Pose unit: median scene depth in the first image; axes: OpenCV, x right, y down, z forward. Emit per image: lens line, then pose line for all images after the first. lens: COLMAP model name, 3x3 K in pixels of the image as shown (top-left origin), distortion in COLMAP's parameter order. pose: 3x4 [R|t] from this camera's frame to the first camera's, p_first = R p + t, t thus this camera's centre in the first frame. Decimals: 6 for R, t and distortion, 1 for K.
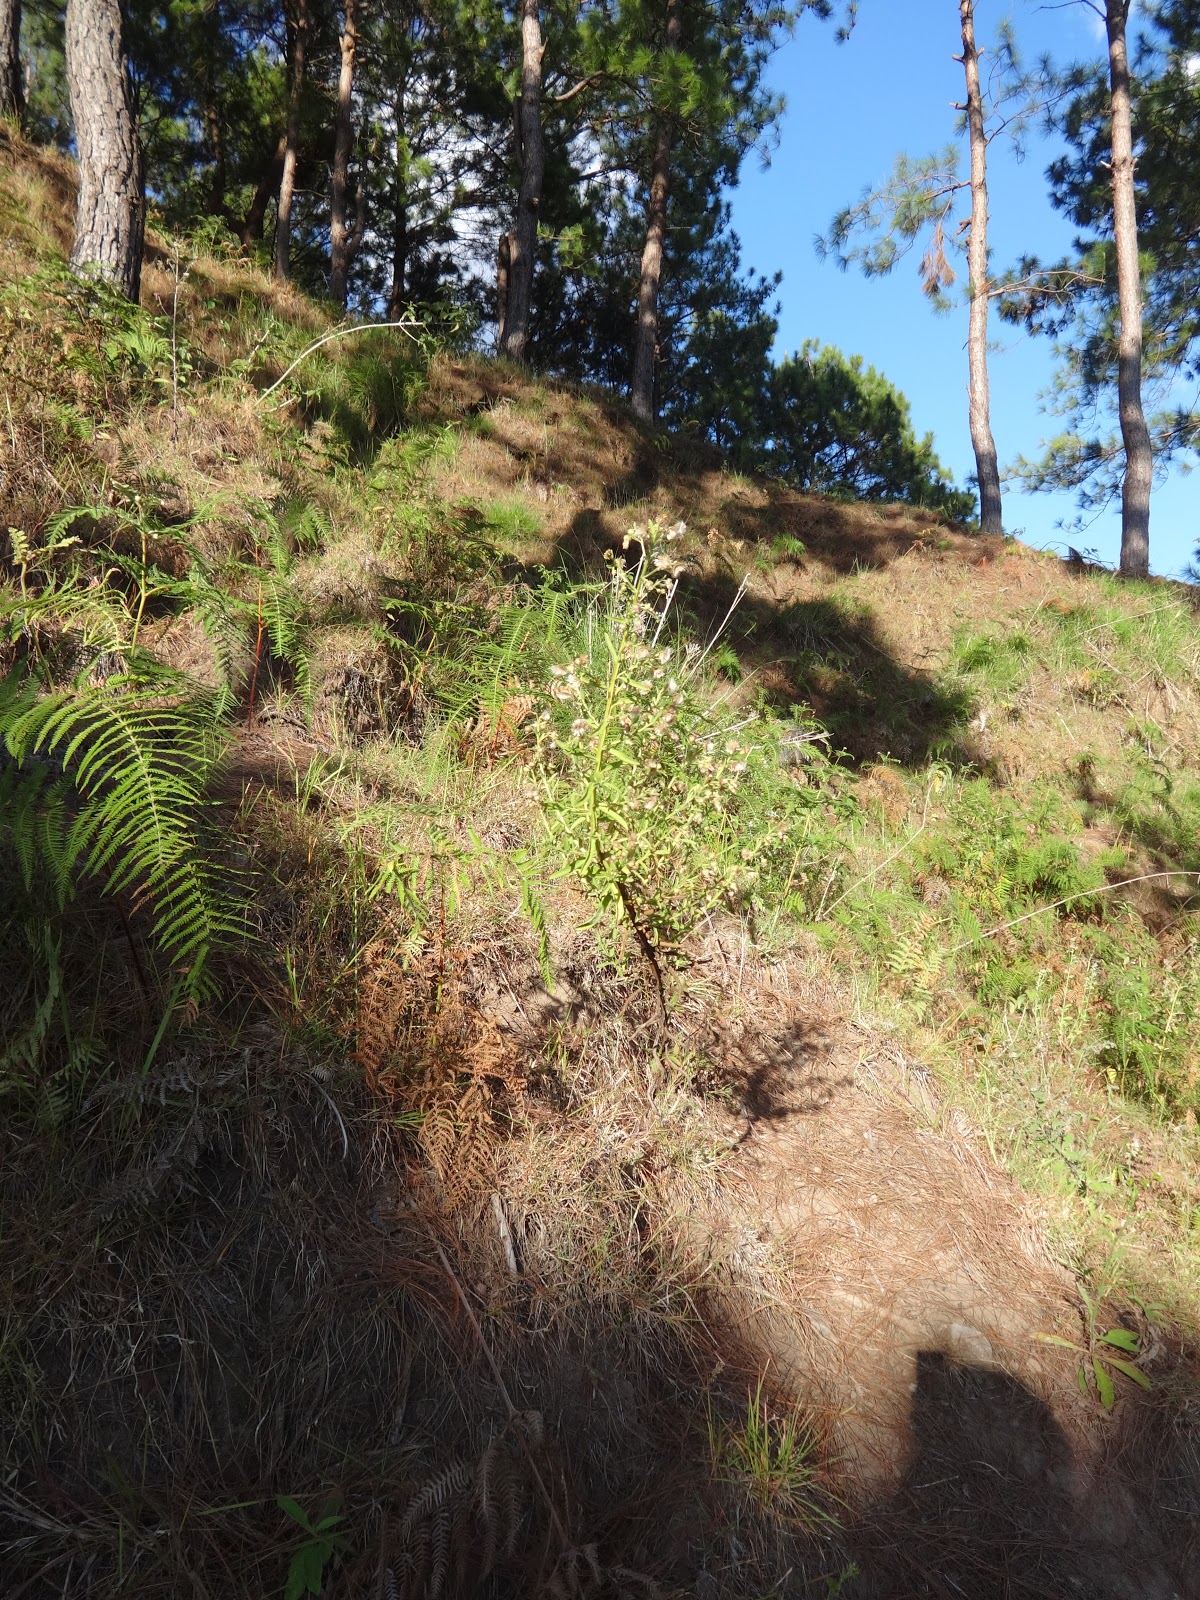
lens RADIAL K [[1222.8, 0, 607.4], [0, 1222.8, 818.1], [0, 0, 1]] dist [-0.002423, -0.033804]
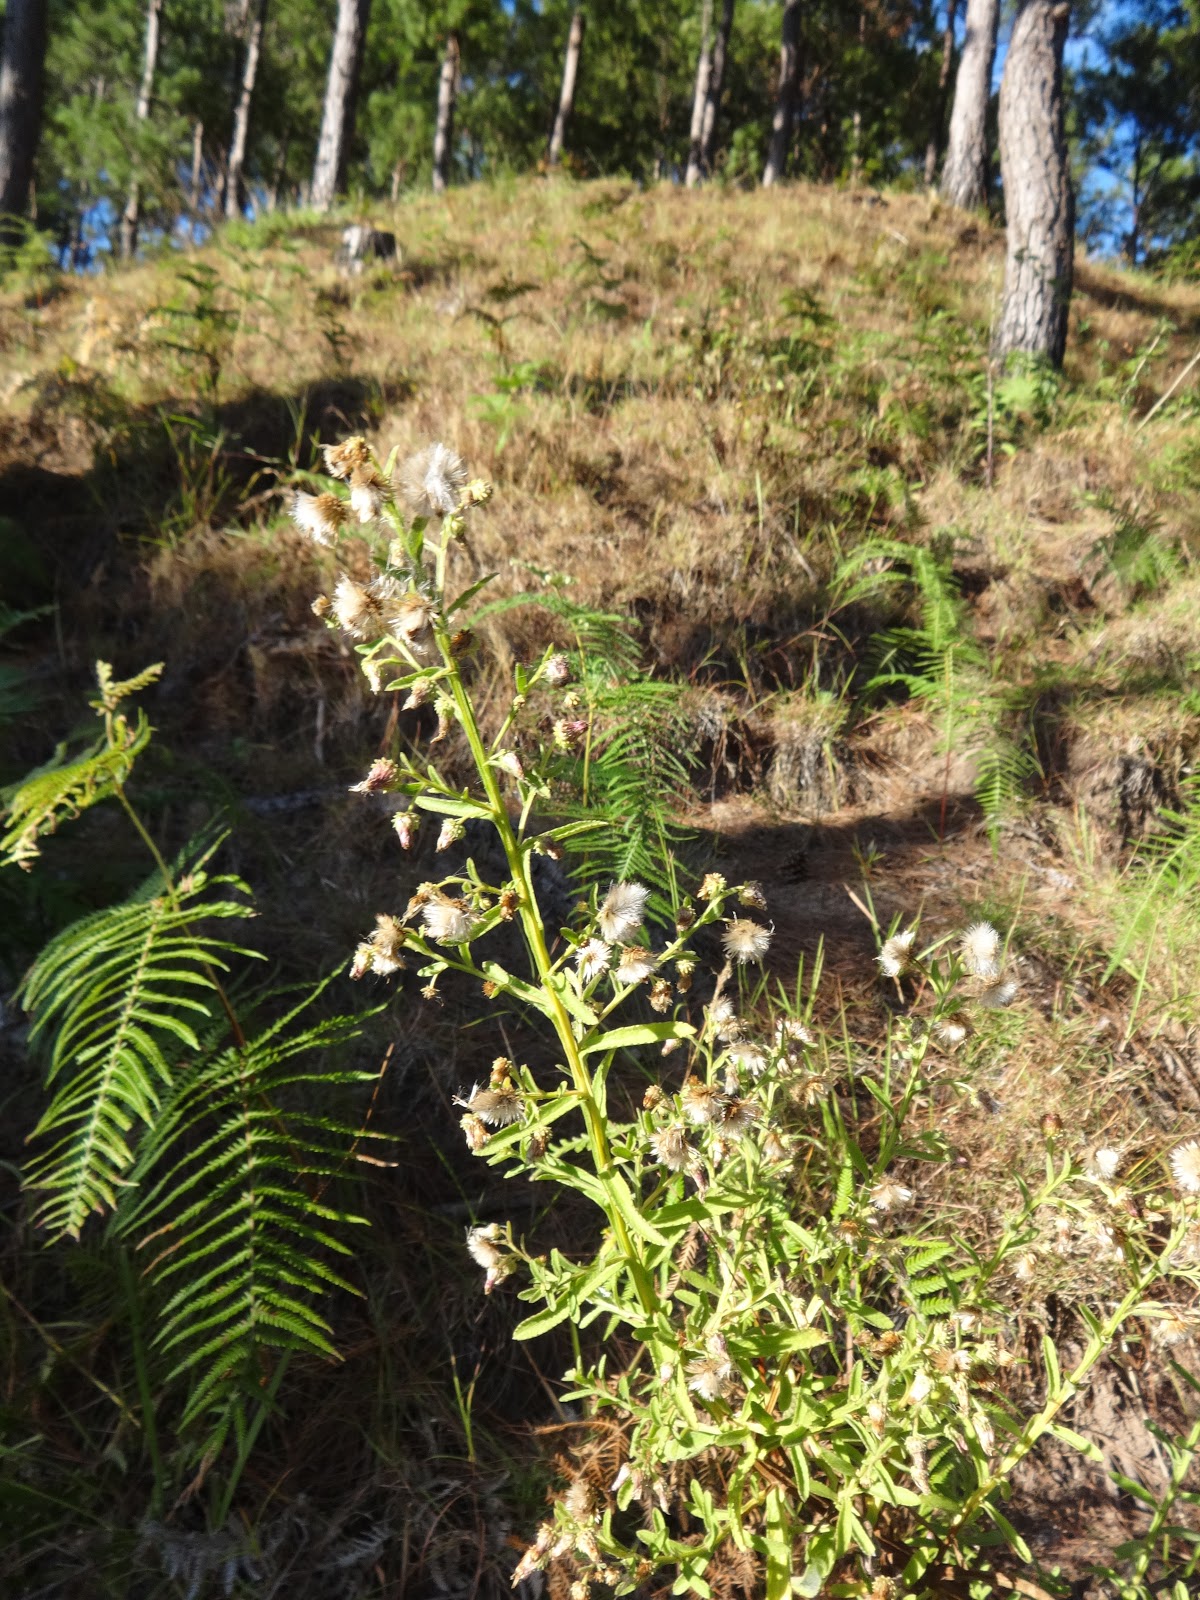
lens RADIAL K [[1222.8, 0, 607.4], [0, 1222.8, 818.1], [0, 0, 1]] dist [-0.002423, -0.033804]
pose [[0.688842, -0.023757, -0.724522, 0.036137], [-0.014255, 0.998826, -0.046305, -0.020818], [0.724771, 0.042225, 0.687694, 0.125170]]
